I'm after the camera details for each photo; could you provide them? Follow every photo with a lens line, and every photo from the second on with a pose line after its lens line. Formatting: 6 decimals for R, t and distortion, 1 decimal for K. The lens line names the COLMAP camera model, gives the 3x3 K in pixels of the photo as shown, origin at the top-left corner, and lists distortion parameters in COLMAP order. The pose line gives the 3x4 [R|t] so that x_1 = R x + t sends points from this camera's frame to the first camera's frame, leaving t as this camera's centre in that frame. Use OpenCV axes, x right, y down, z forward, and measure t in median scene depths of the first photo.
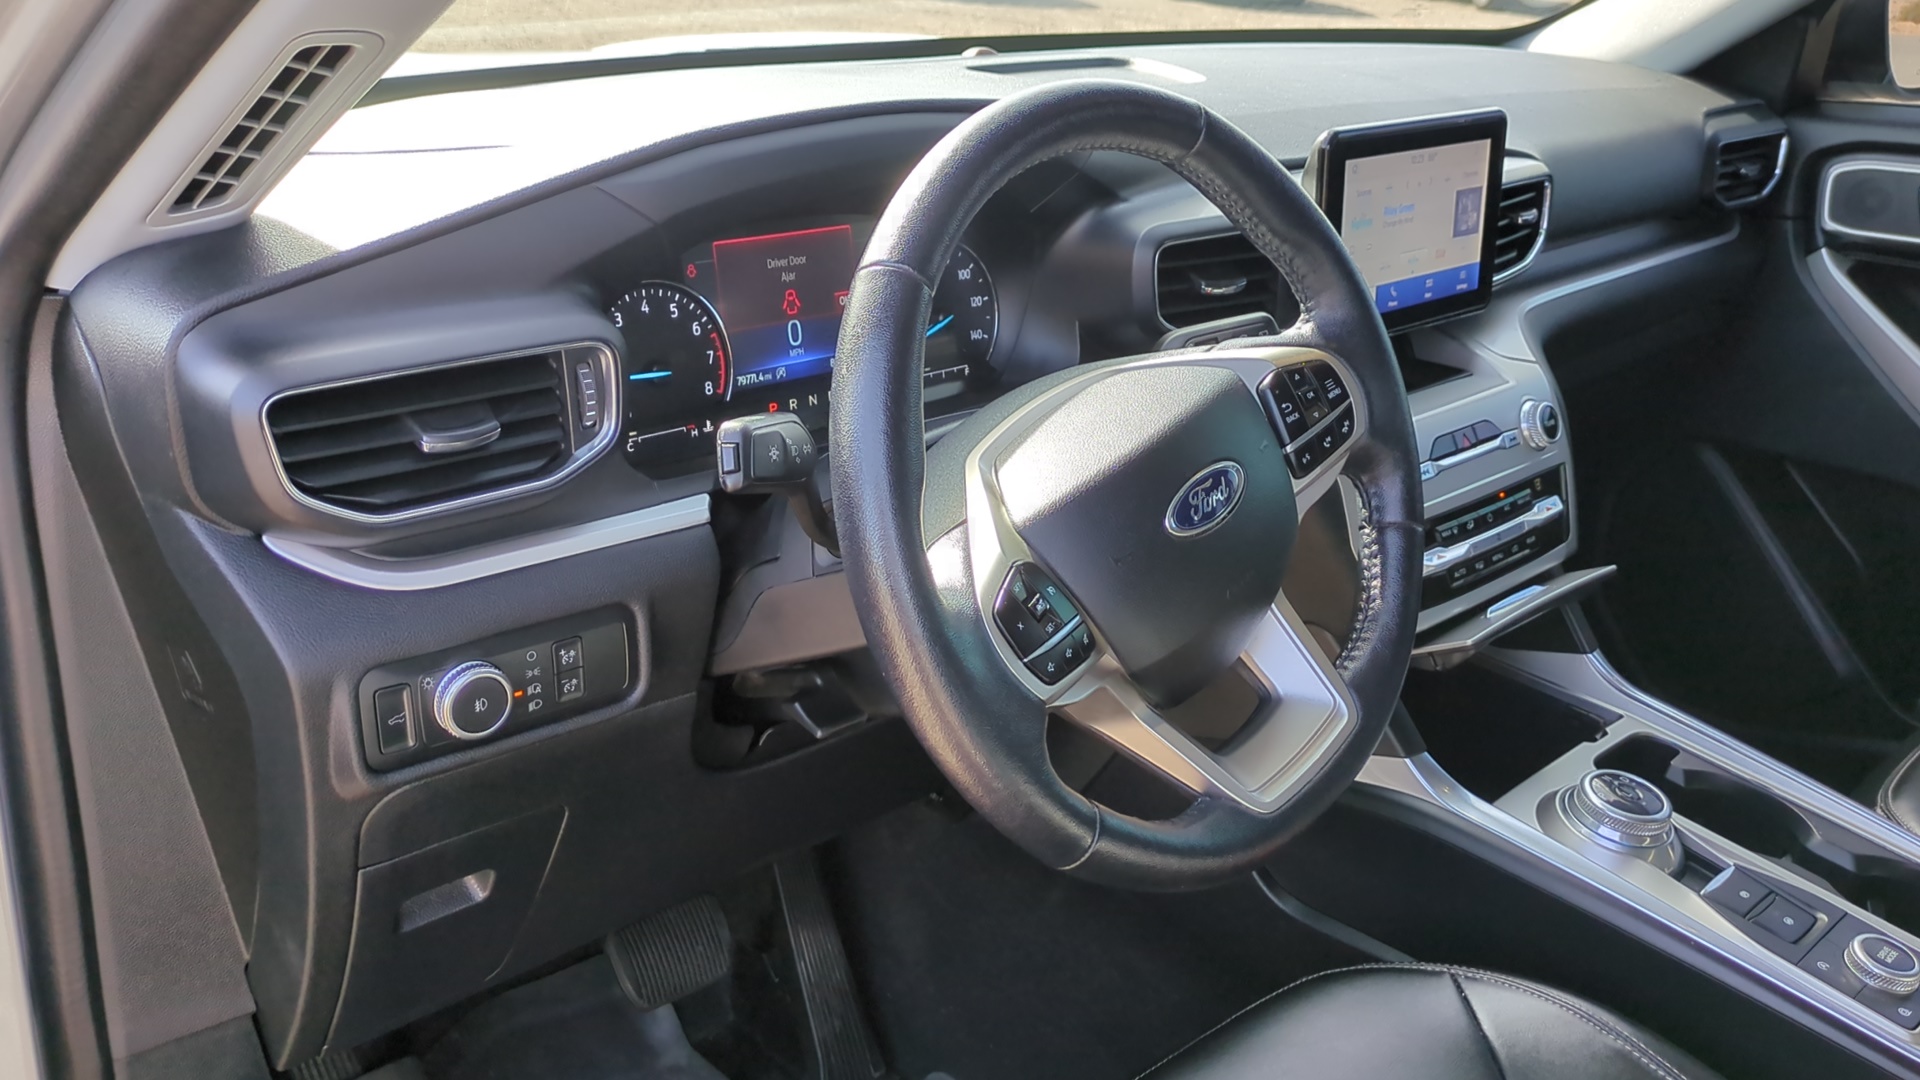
lens RADIAL K [[1653.9, 0, 974.5], [0, 1653.9, 524.2], [0, 0, 1]] dist [0.084422, -0.124014]
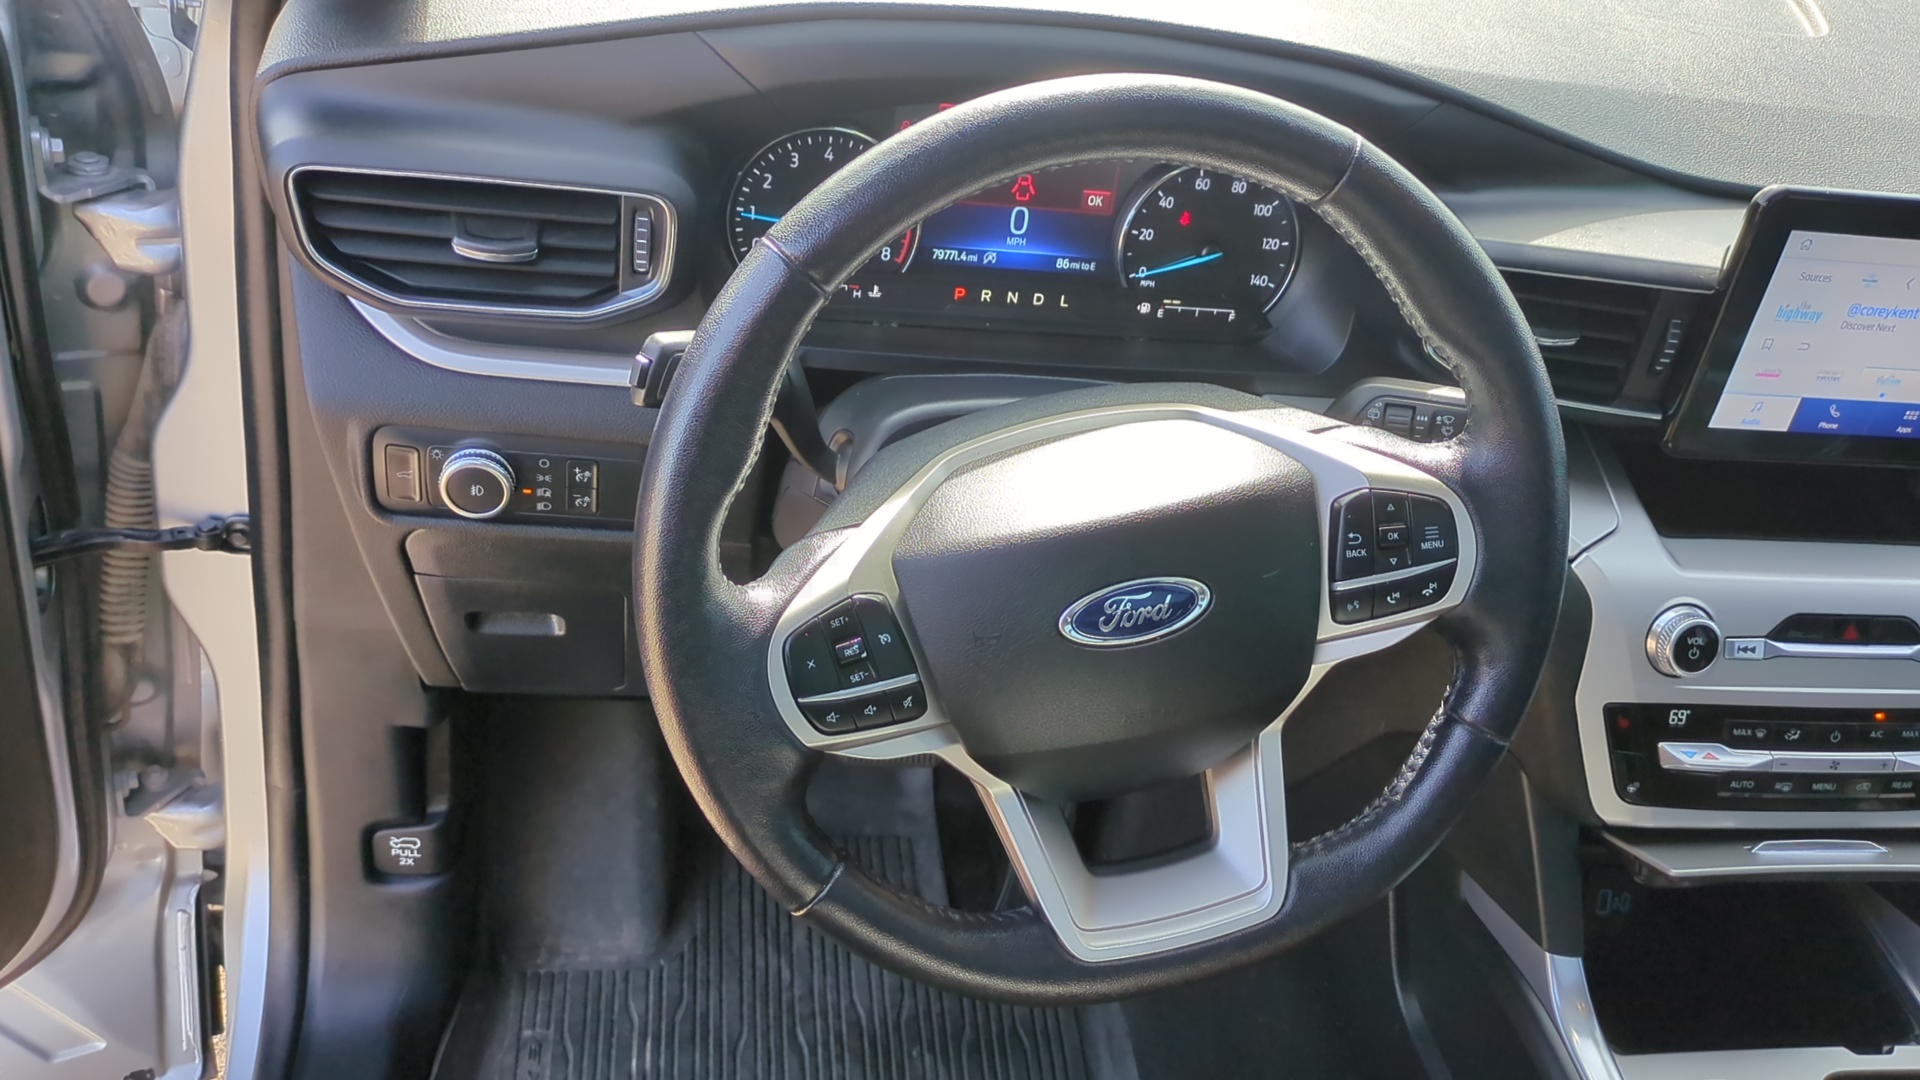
lens RADIAL K [[1653.9, 0, 974.5], [0, 1653.9, 524.2], [0, 0, 1]] dist [0.084422, -0.124014]
pose [[0.803740, 0.411350, -0.429876, 0.347768], [-0.316824, 0.907447, 0.275974, -0.217833], [0.503612, -0.085617, 0.859677, 0.200509]]
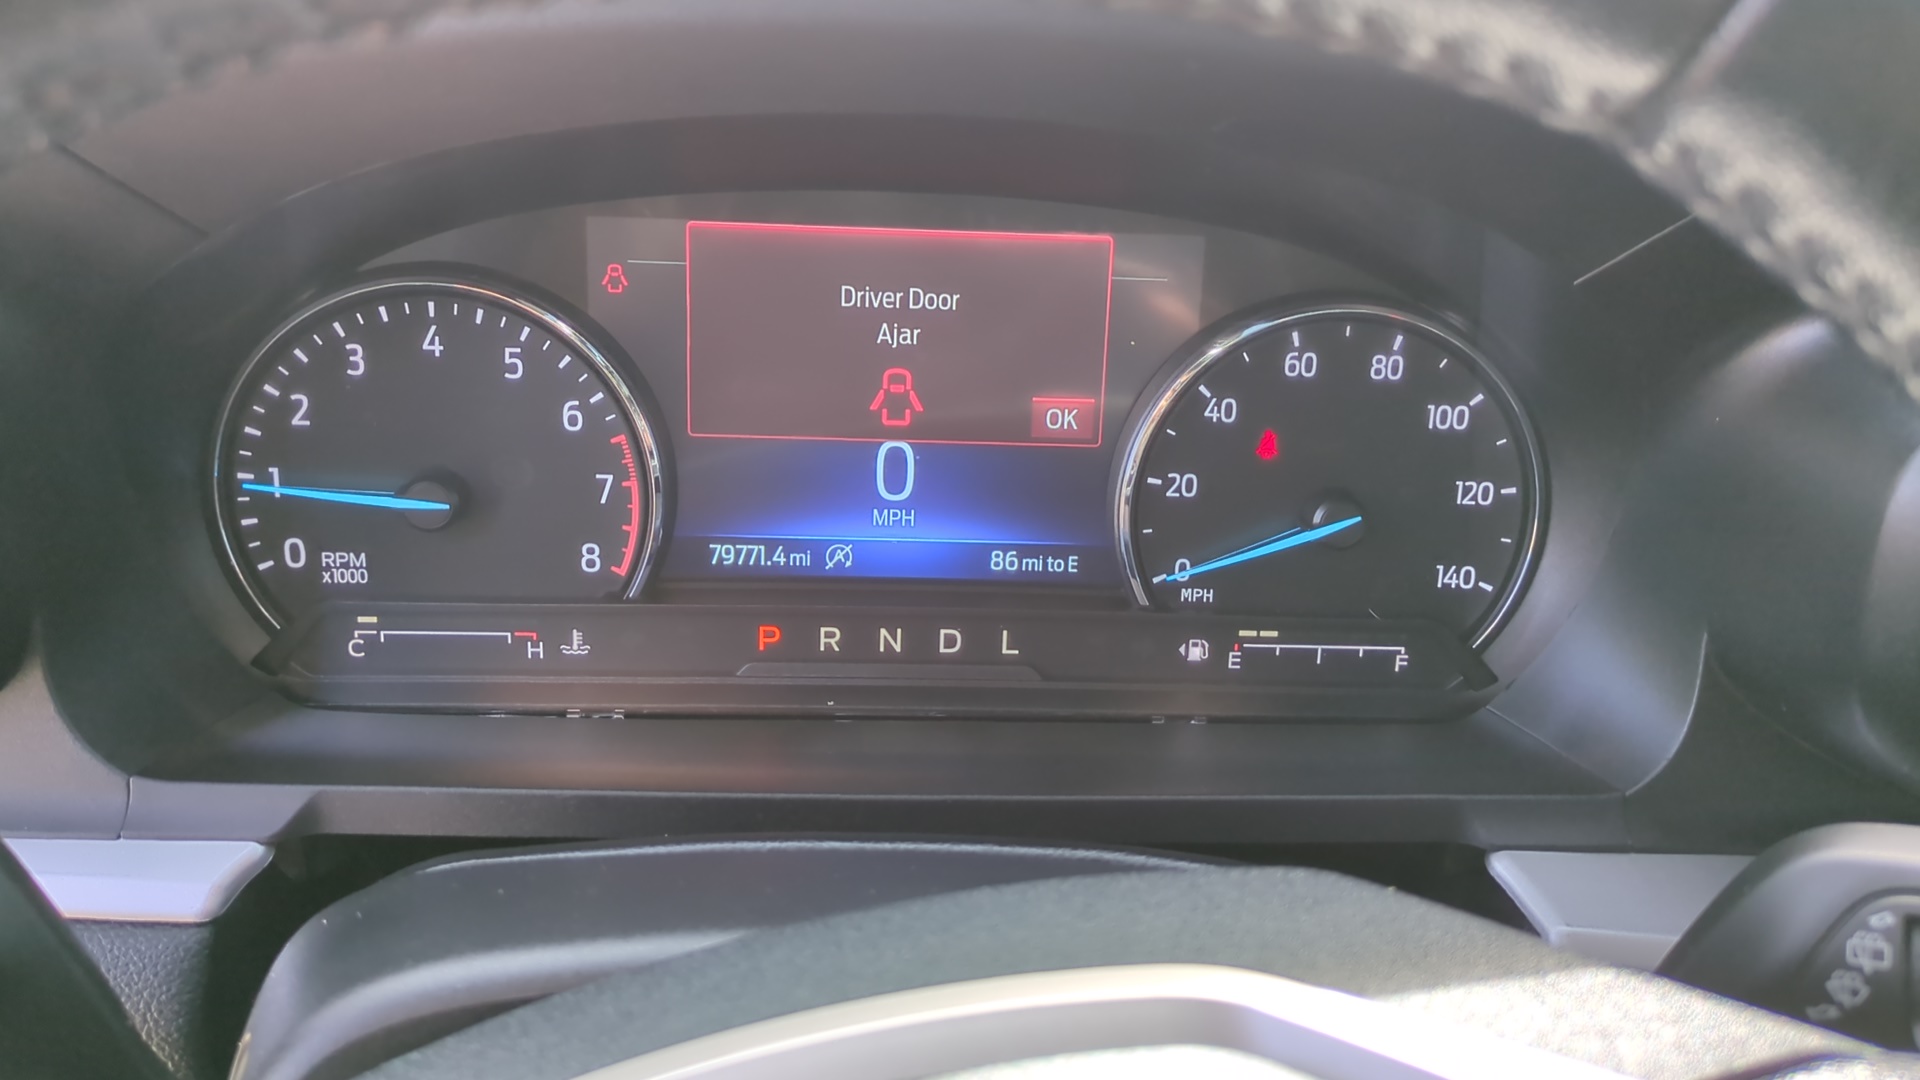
lens RADIAL K [[1653.9, 0, 974.5], [0, 1653.9, 524.2], [0, 0, 1]] dist [0.084422, -0.124014]
pose [[0.751708, 0.261124, -0.605599, 0.165919], [-0.249180, 0.962662, 0.105786, -0.158598], [0.610610, 0.071383, 0.788708, 0.723228]]
